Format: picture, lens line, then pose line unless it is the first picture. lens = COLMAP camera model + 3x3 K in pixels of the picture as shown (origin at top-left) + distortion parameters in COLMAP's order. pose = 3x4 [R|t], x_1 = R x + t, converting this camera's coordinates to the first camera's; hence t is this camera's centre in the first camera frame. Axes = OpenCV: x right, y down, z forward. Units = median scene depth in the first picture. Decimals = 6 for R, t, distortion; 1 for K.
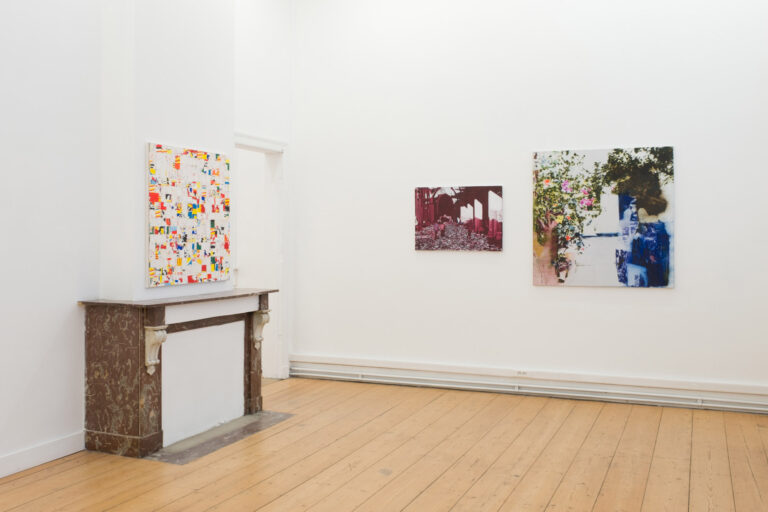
lens RADIAL K [[768.6, 0, 384.2], [0, 768.6, 254.2], [0, 0, 1]] dist [-0.003018, 0.000000]
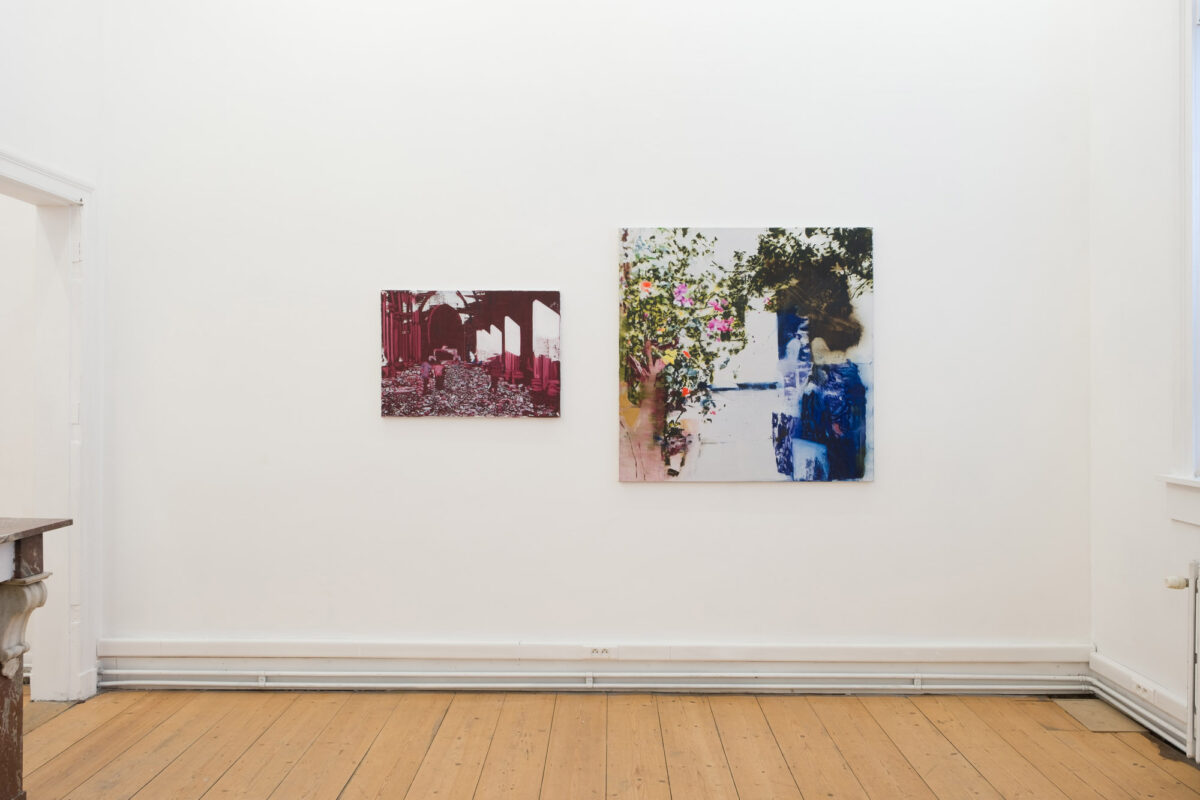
lens RADIAL K [[950.9, 0, 596.7], [0, 950.9, 401.0], [0, 0, 1]] dist [-0.006122, -0.007228]
pose [[0.931348, -0.001652, 0.364126, -0.058335], [0.007763, 0.999852, -0.015321, -0.005142], [-0.364047, 0.017096, 0.931224, 0.408655]]
